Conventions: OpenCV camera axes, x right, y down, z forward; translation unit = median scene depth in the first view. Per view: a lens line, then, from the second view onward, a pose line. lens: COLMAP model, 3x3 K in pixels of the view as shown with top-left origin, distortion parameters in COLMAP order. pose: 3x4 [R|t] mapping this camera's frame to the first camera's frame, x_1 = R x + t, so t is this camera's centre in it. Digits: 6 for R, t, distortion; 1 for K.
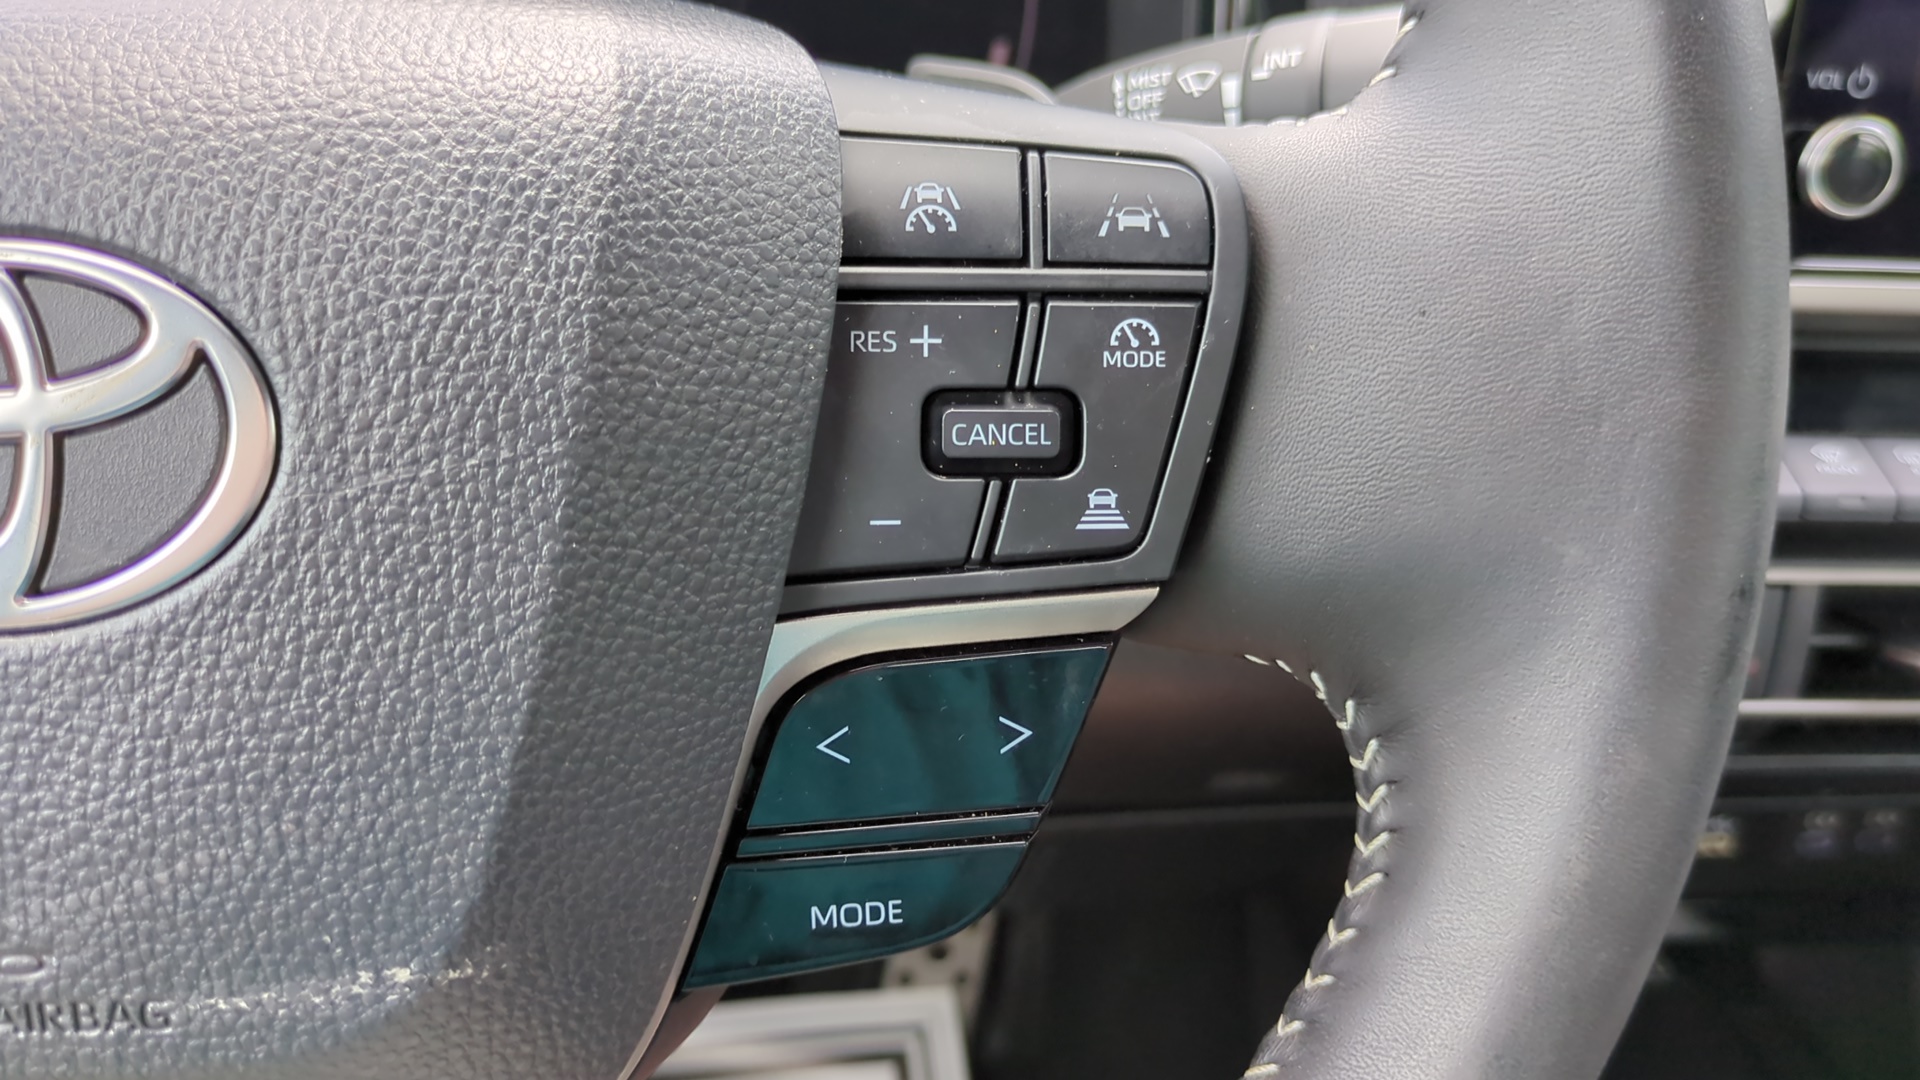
lens RADIAL K [[1667.9, 0, 973.5], [0, 1667.9, 521.2], [0, 0, 1]] dist [0.033045, -0.052351]
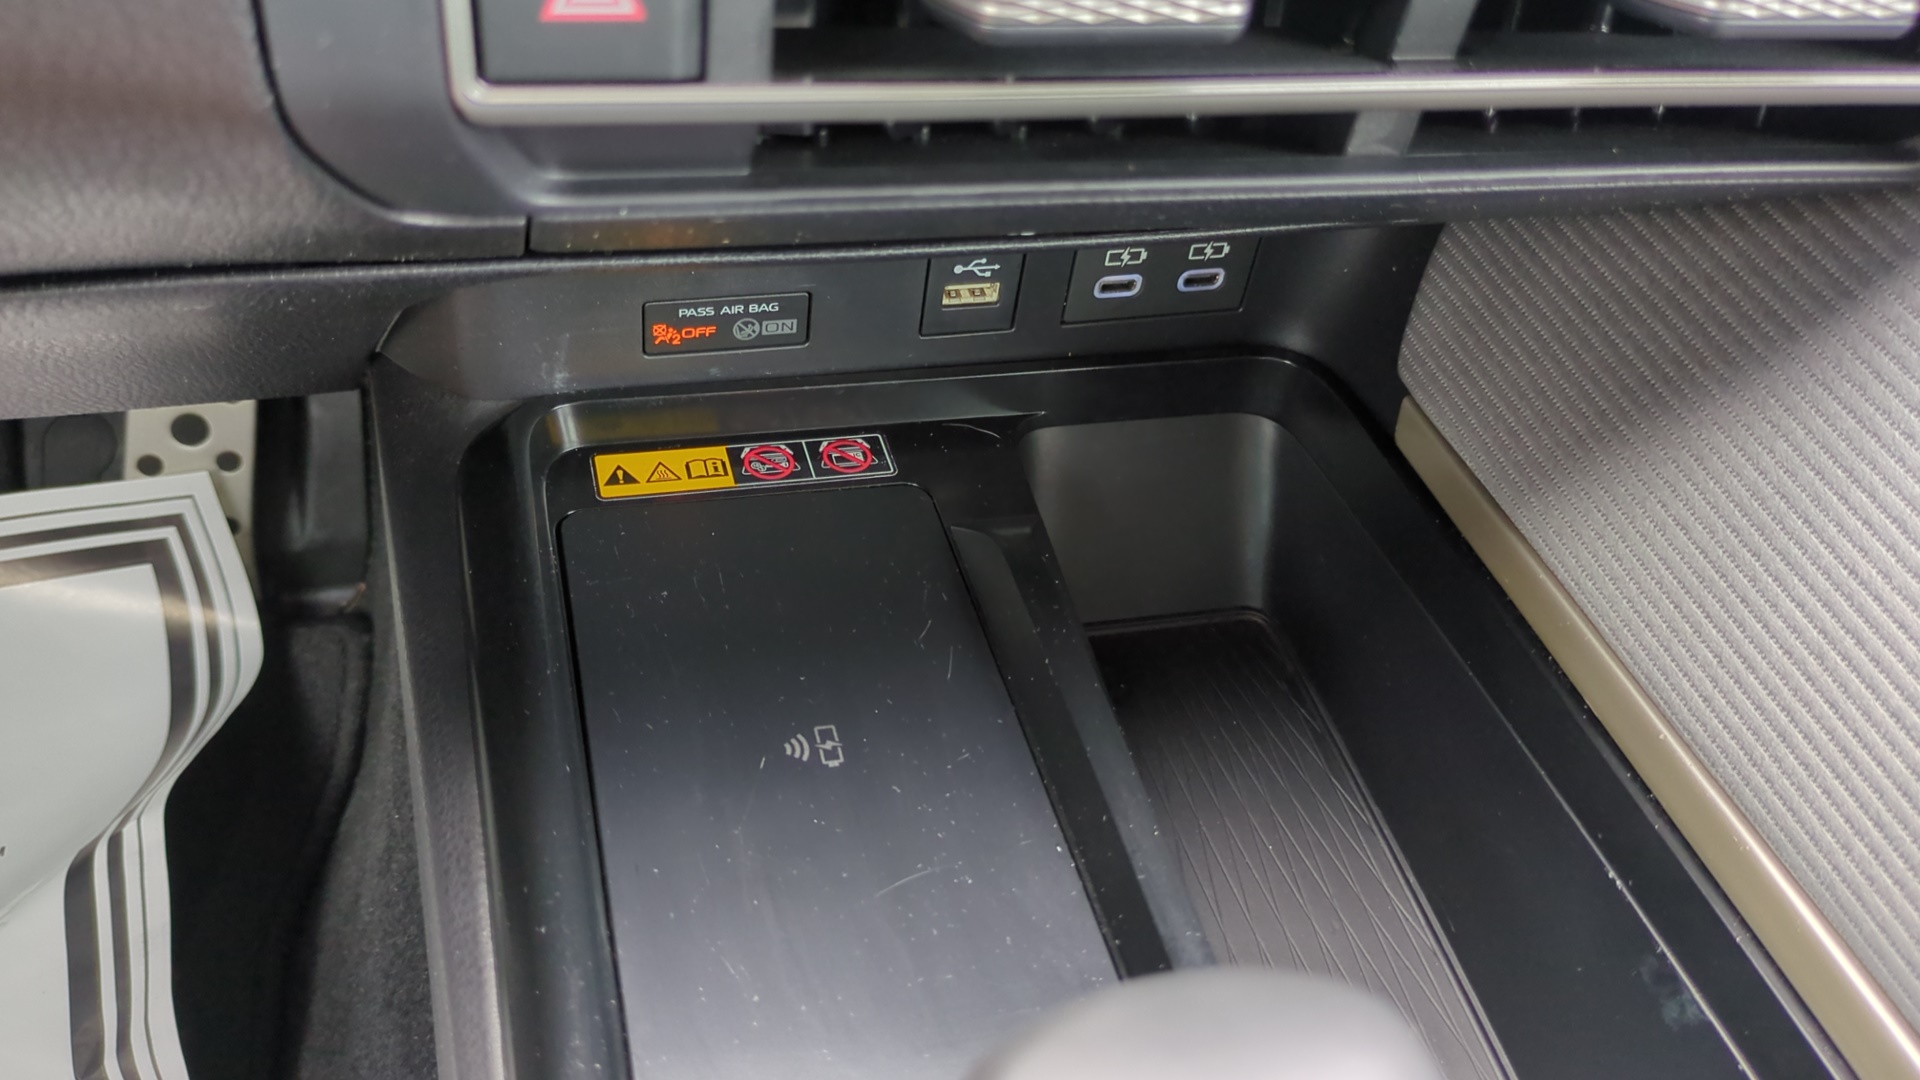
lens RADIAL K [[1667.9, 0, 966.7], [0, 1667.9, 527.4], [0, 0, 1]] dist [0.033045, -0.052351]
pose [[0.981974, -0.059412, 0.179434, 0.916679], [-0.007387, 0.936527, 0.350518, 0.108668], [-0.188870, -0.345526, 0.919206, 0.933713]]
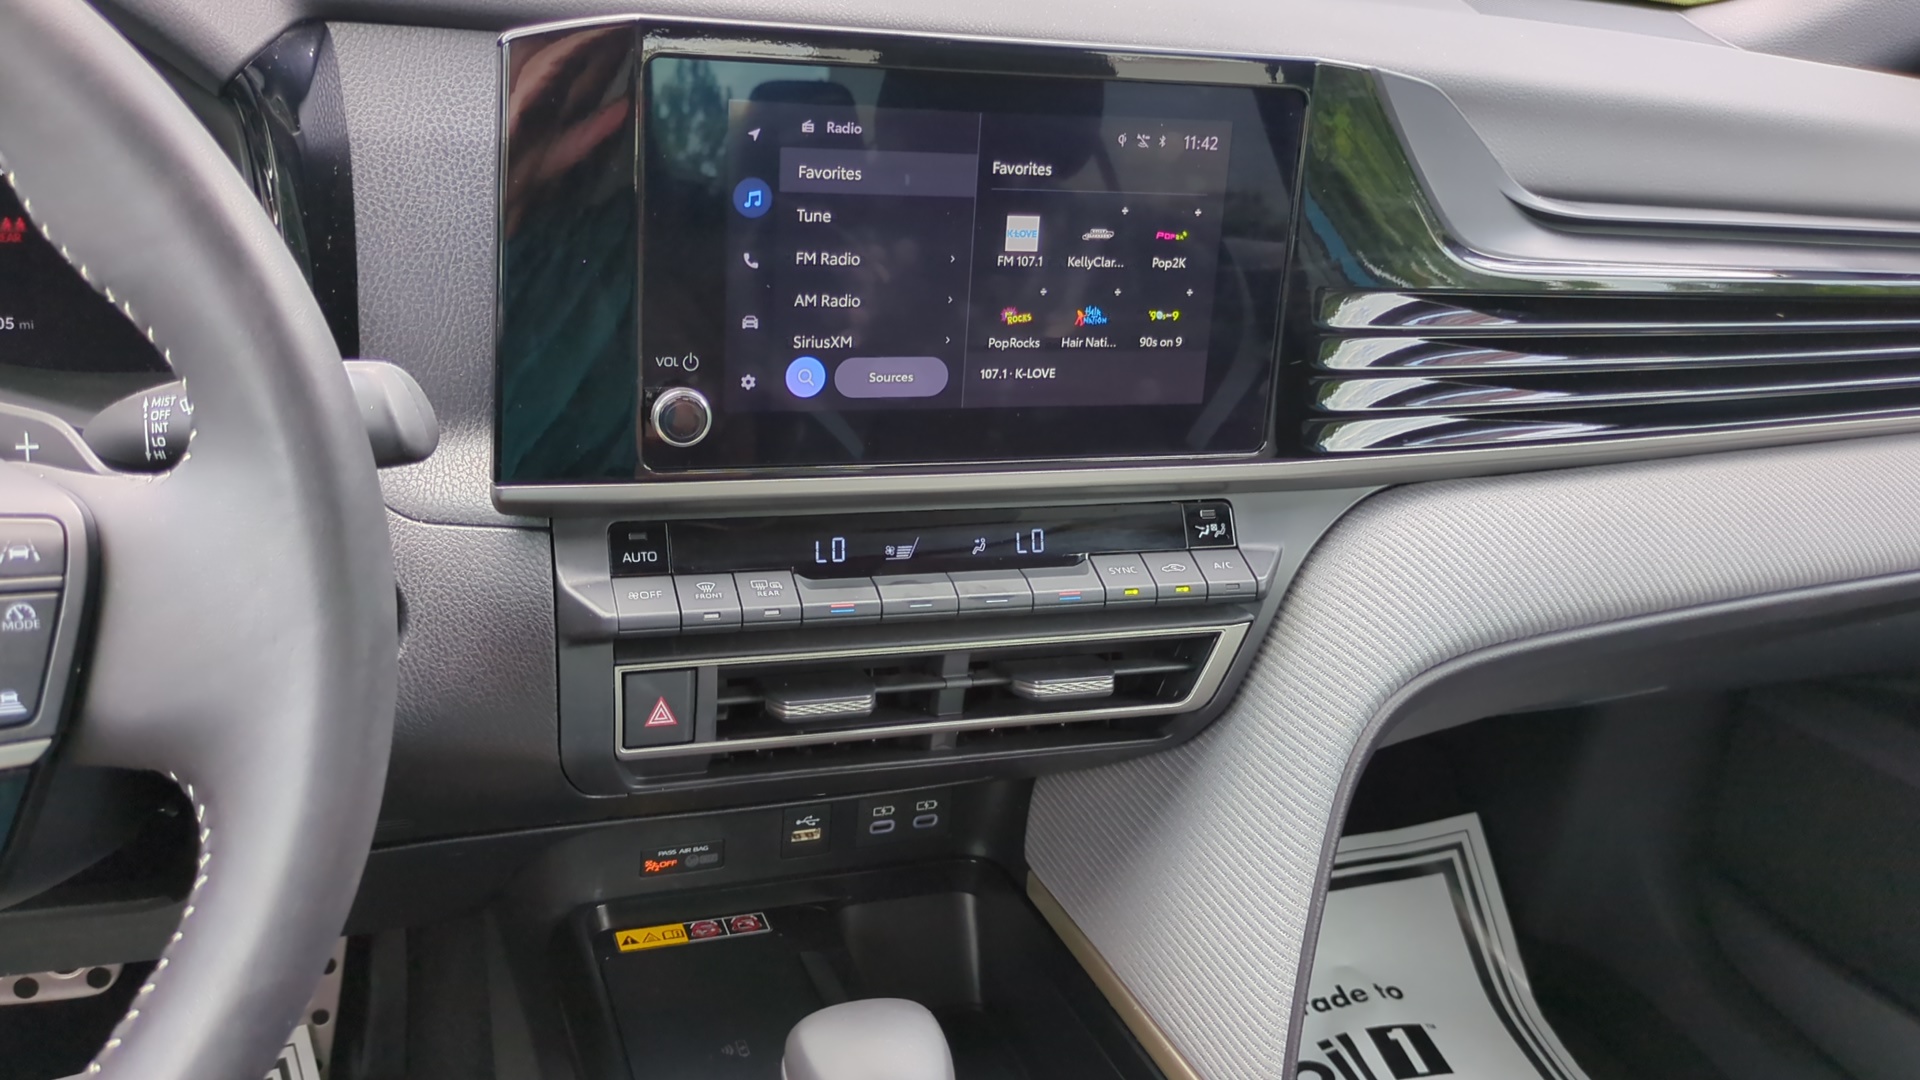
lens RADIAL K [[1667.9, 0, 961.4], [0, 1667.9, 527.9], [0, 0, 1]] dist [0.033045, -0.052351]
pose [[0.963616, -0.051677, 0.262248, 0.640023], [0.056497, 0.998344, -0.010870, -0.125628], [-0.261252, 0.025291, 0.964939, -1.163034]]
